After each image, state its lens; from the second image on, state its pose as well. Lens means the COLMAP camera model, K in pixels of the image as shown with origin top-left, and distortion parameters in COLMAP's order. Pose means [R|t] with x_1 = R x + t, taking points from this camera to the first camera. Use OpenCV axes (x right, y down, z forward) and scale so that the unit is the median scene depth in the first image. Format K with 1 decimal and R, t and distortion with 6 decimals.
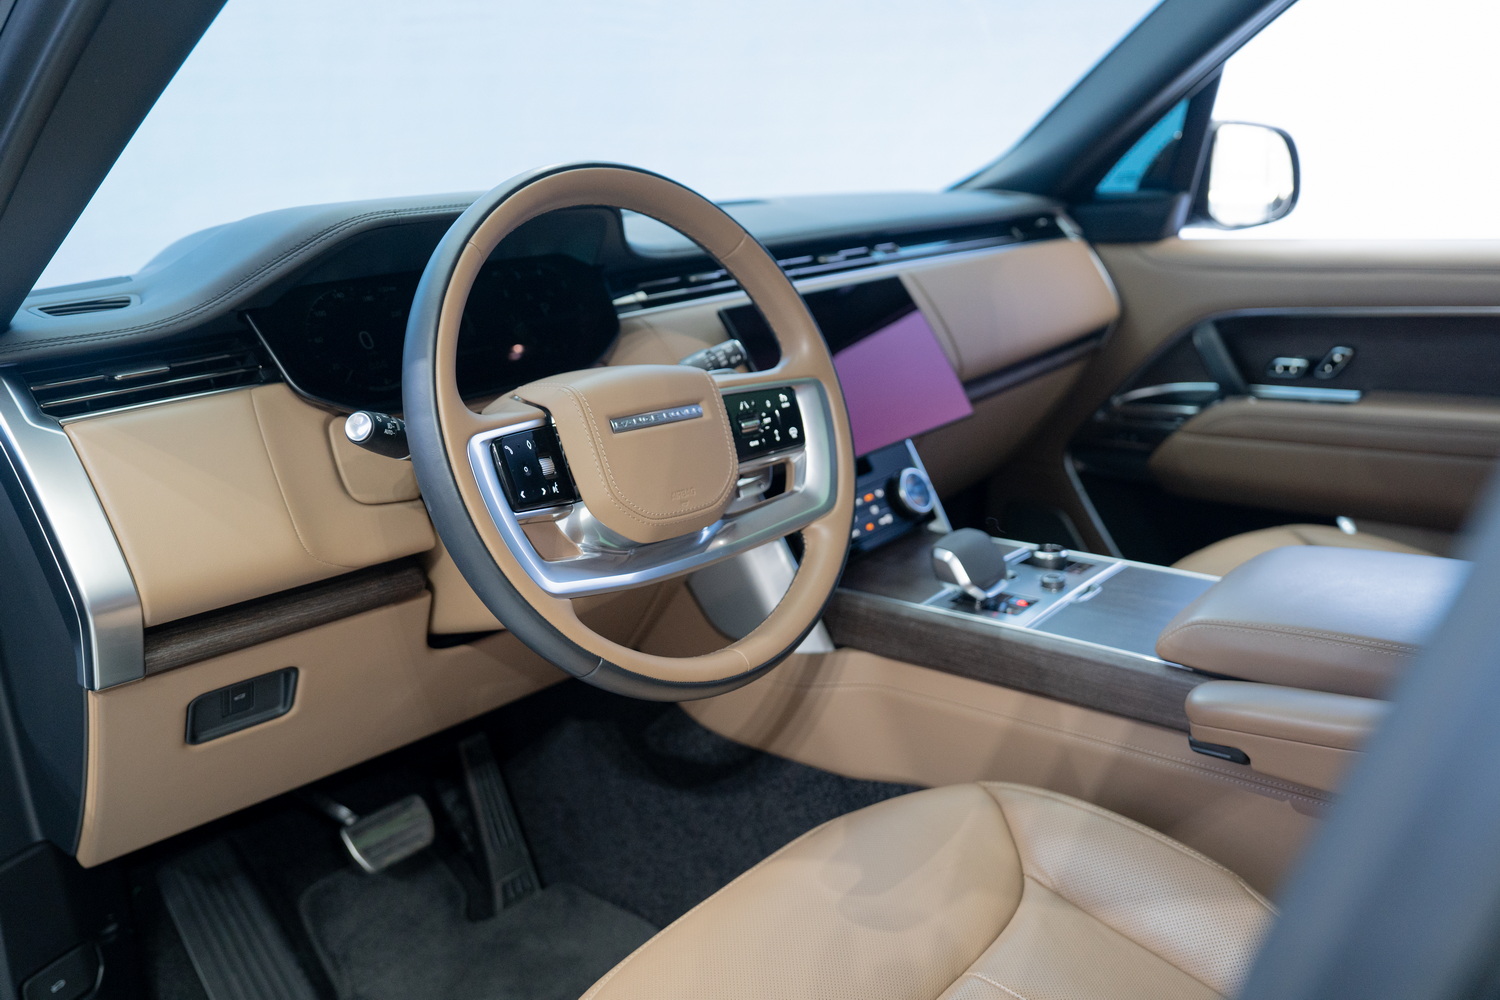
lens RADIAL K [[1248.5, 0, 750.0], [0, 1248.5, 500.0], [0, 0, 1]] dist [-0.096567, 0.000589]
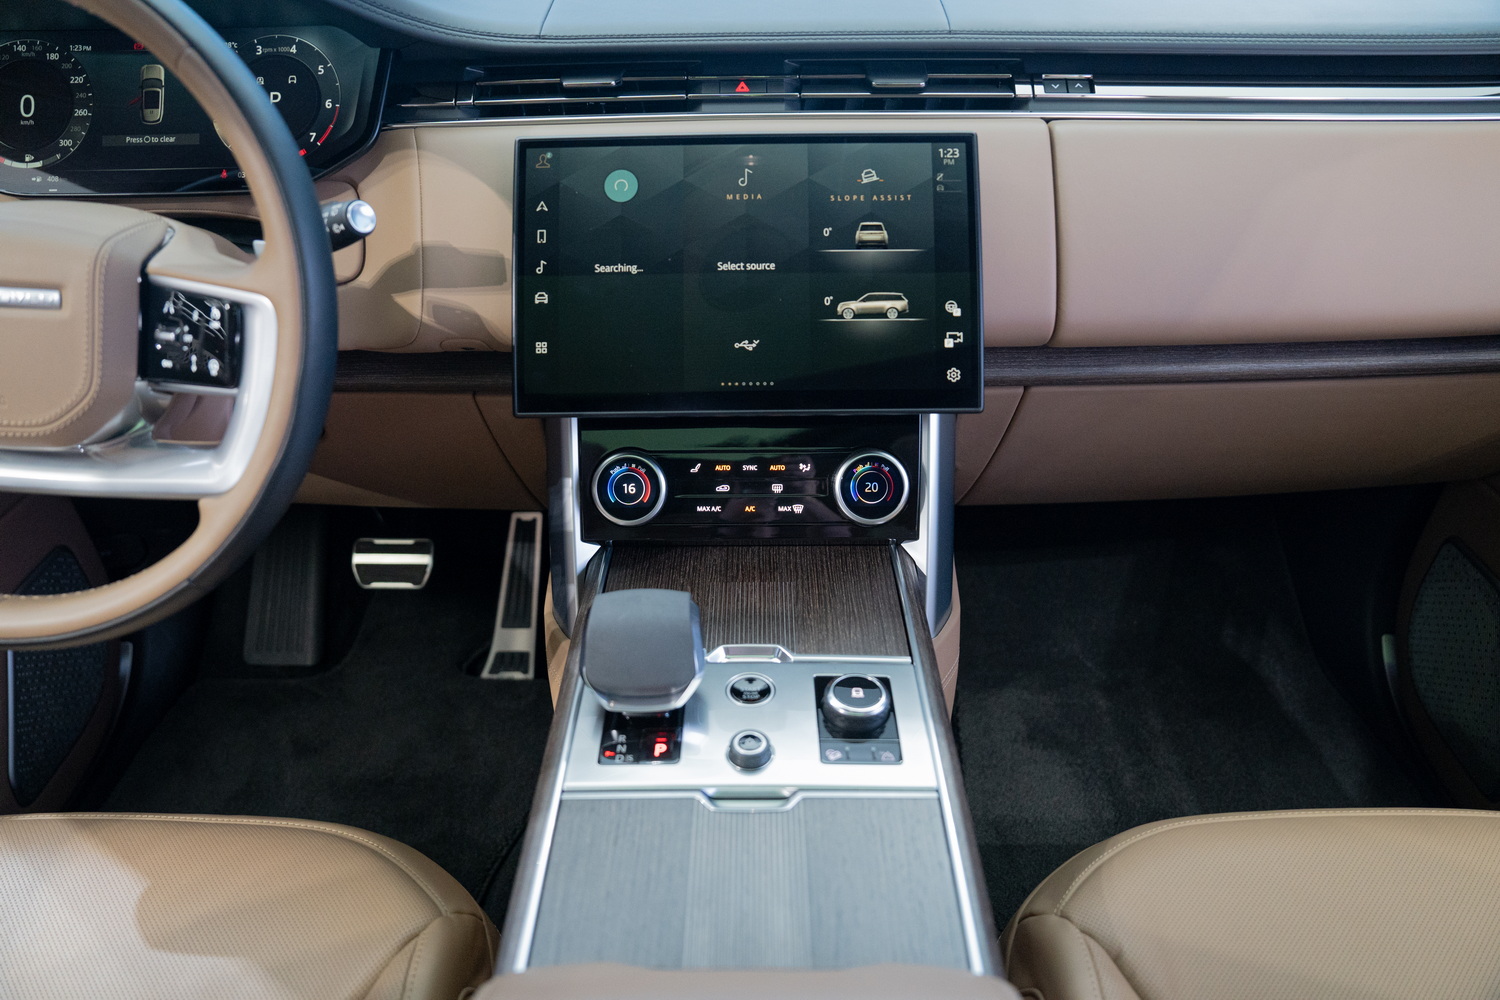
lens RADIAL K [[1041.0, 0, 750.0], [0, 1041.0, 500.0], [0, 0, 1]] dist [-0.111297, 0.085411]
pose [[0.651919, 0.431121, -0.623808, 0.315806], [-0.227040, 0.895888, 0.381887, -0.140286], [0.723501, -0.107330, 0.681928, 0.440762]]
